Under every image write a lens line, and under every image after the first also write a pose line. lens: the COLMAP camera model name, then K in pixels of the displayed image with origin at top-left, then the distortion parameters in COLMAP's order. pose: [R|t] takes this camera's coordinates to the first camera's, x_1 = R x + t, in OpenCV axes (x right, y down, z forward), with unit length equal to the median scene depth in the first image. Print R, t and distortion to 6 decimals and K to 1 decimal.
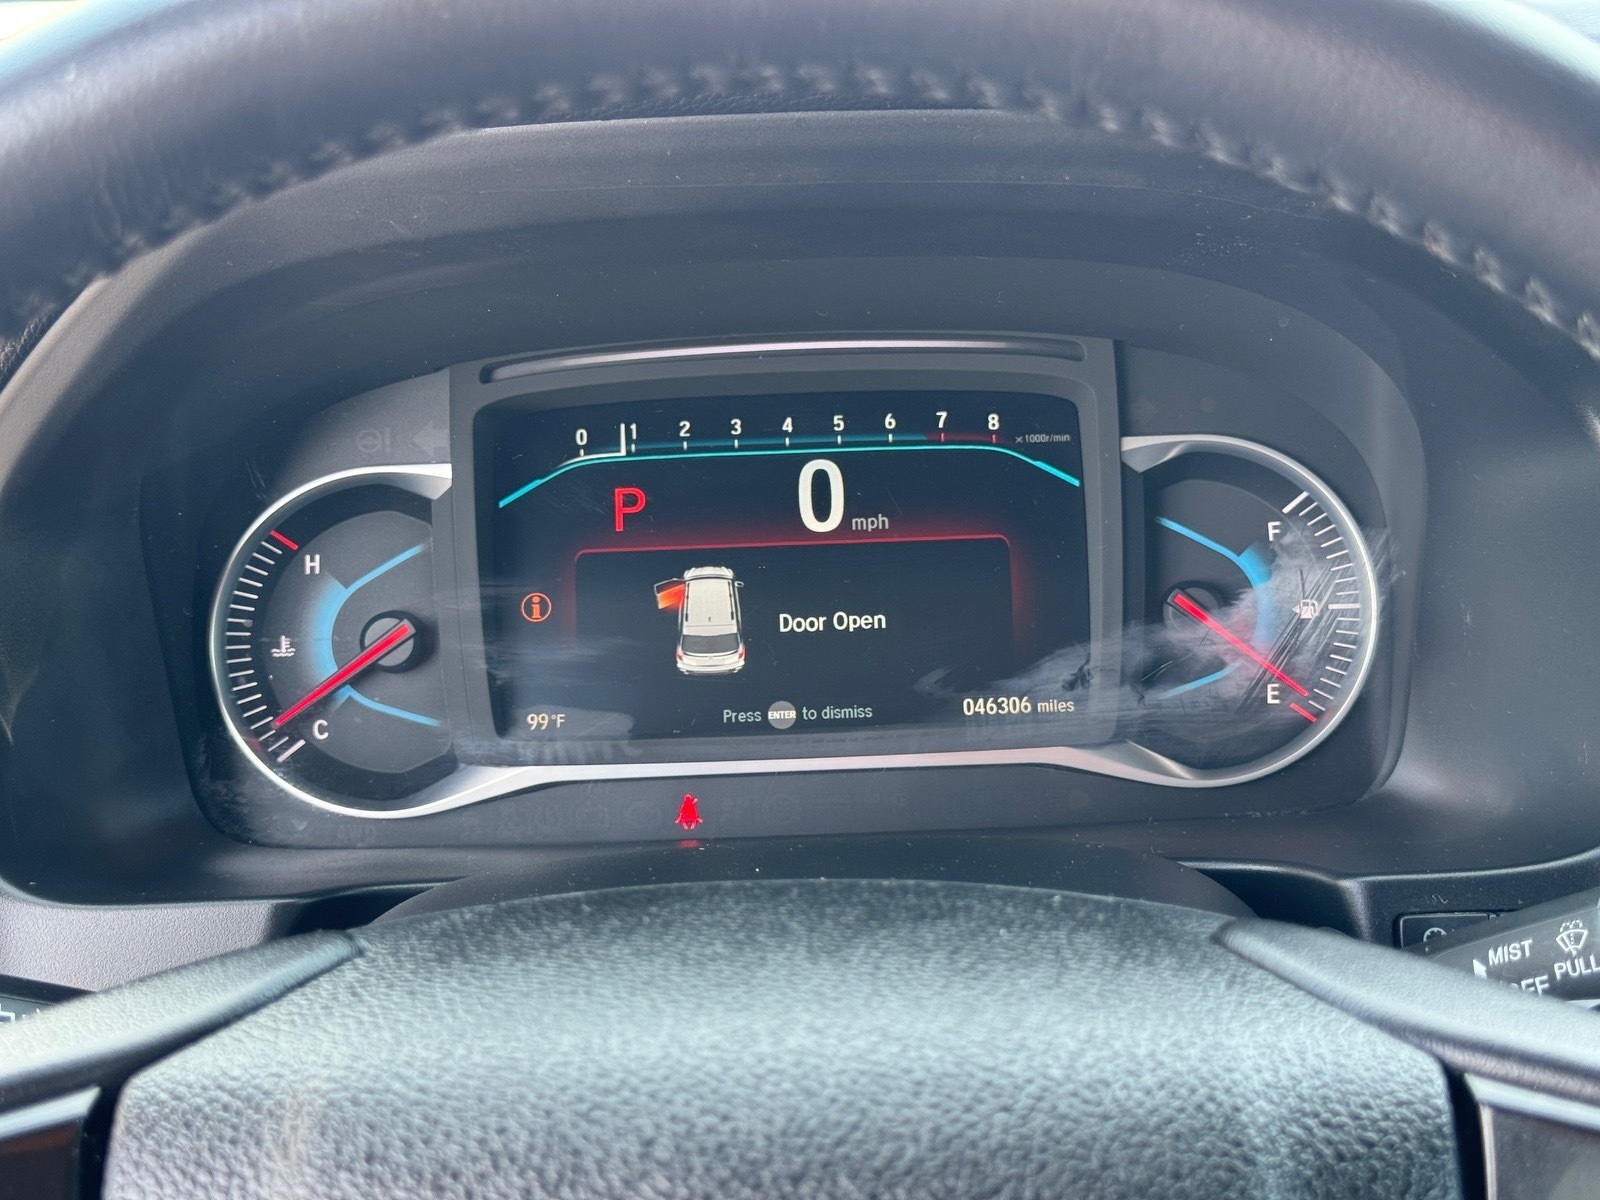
lens RADIAL K [[2293.8, 0, 794.2], [0, 2293.8, 583.2], [0, 0, 1]] dist [0.128201, 0.000000]
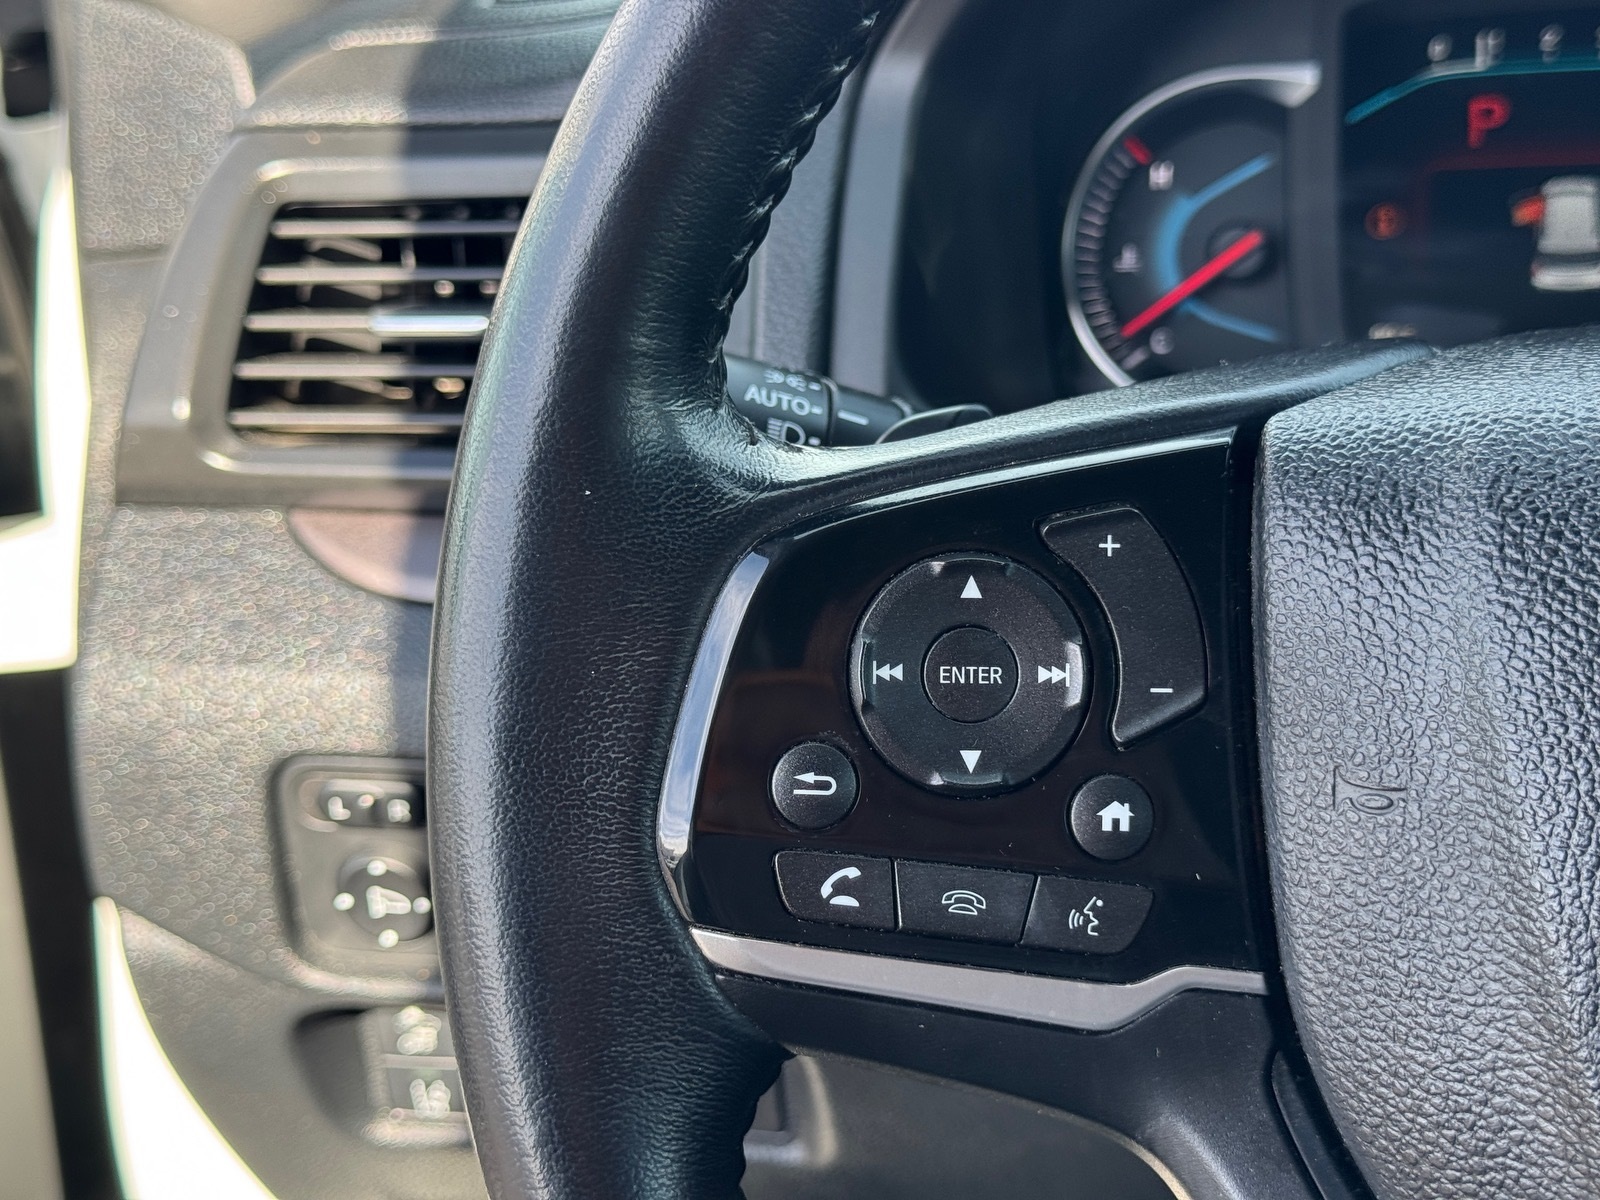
lens RADIAL K [[2293.8, 0, 818.9], [0, 2293.8, 610.1], [0, 0, 1]] dist [0.128201, 0.000000]
pose [[0.976467, 0.041887, -0.211560, -0.137345], [-0.029379, 0.997648, 0.061926, 0.127337], [0.213657, -0.054254, 0.975401, -0.039242]]
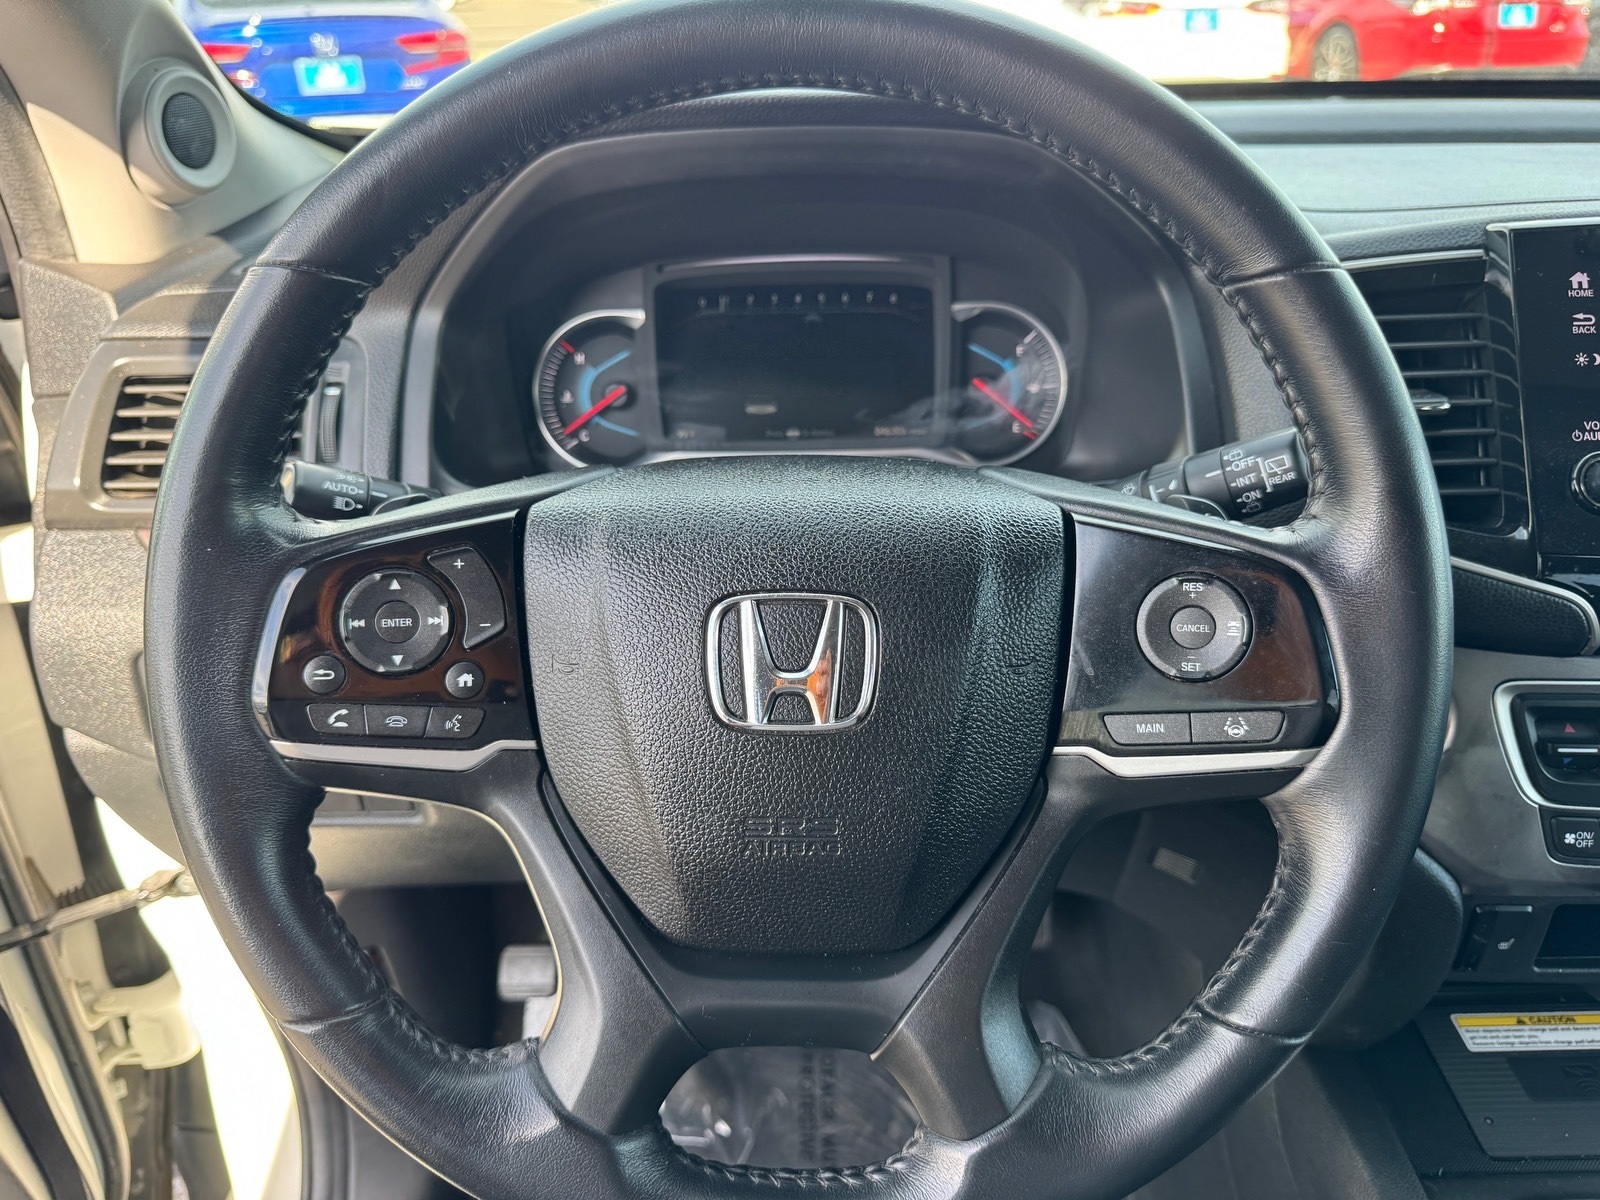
lens RADIAL K [[1154.7, 0, 790.5], [0, 1154.7, 605.2], [0, 0, 1]] dist [0.038575, -0.085024]
pose [[0.999874, 0.015450, -0.003774, -0.001569], [-0.014841, 0.991698, 0.127729, 0.082659], [0.005716, -0.127657, 0.991802, -0.123764]]
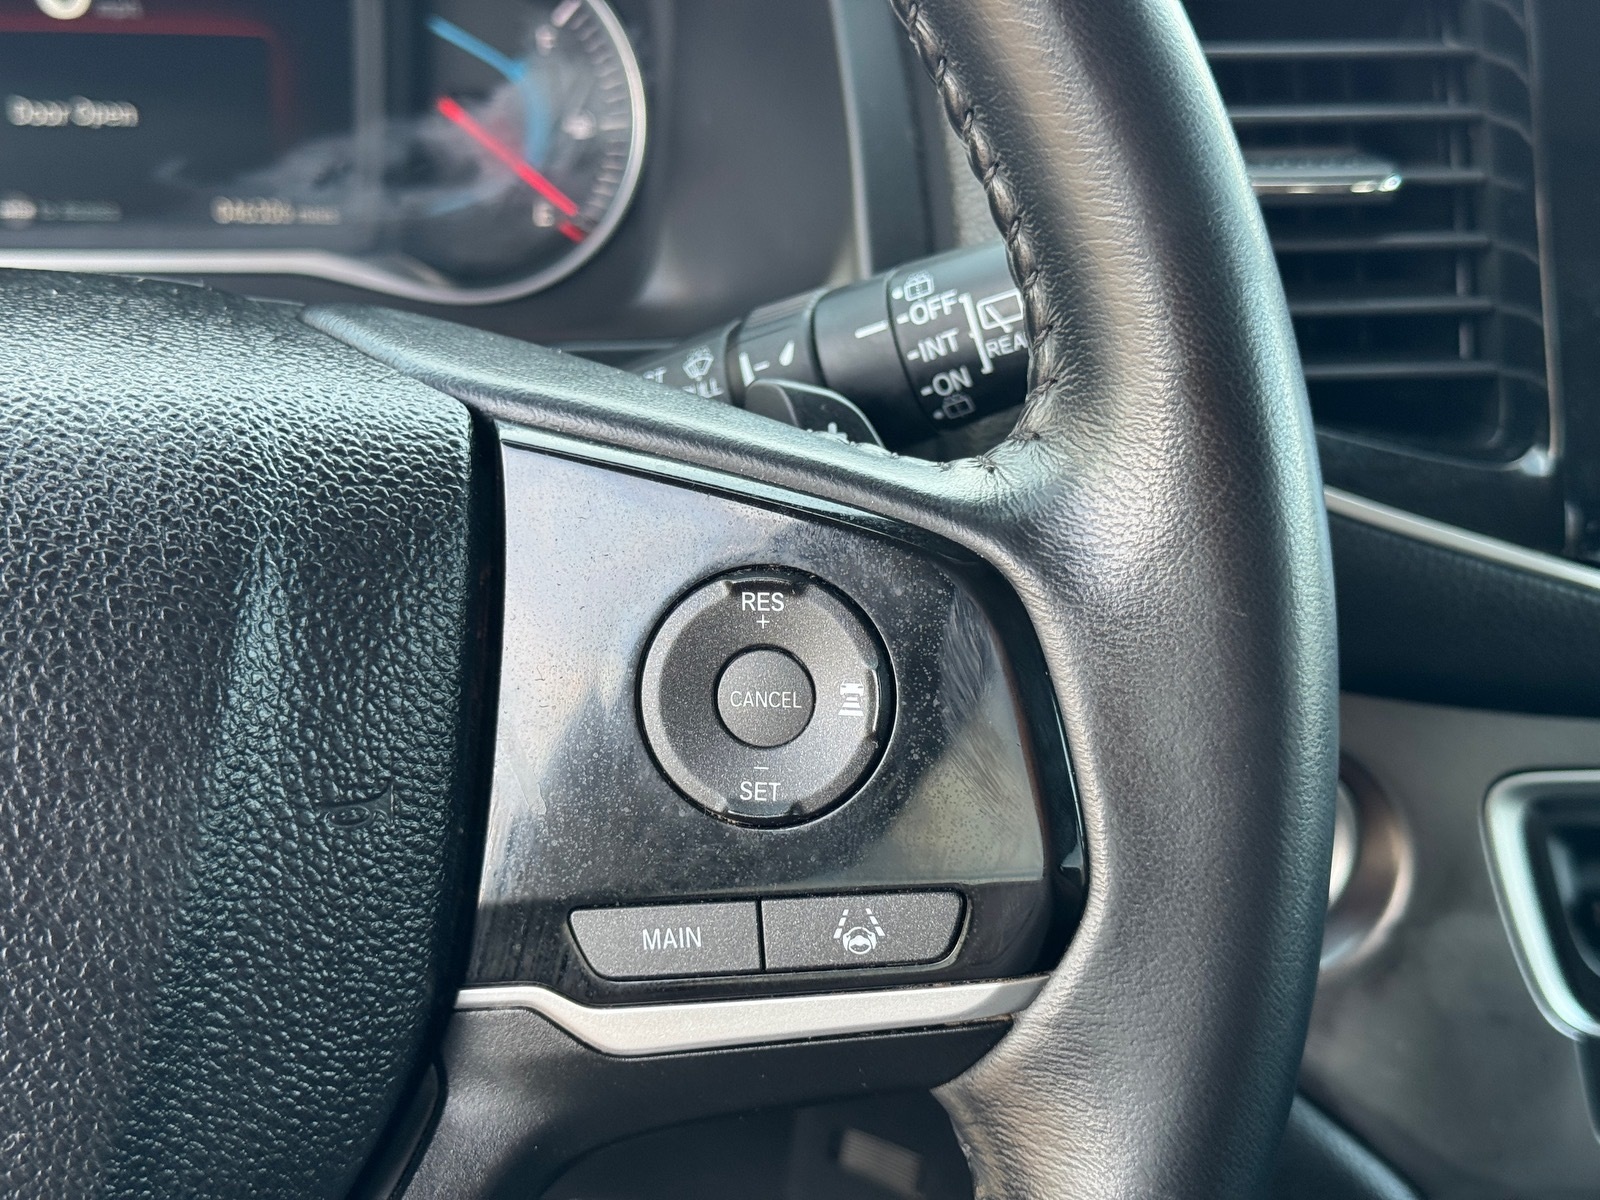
lens RADIAL K [[2293.8, 0, 757.4], [0, 2293.8, 611.1], [0, 0, 1]] dist [0.128201, 0.000000]
pose [[0.980256, 0.003610, 0.197702, 0.106510], [-0.032003, 0.989548, 0.140607, 0.078388], [-0.195128, -0.144158, 0.970126, -0.007877]]
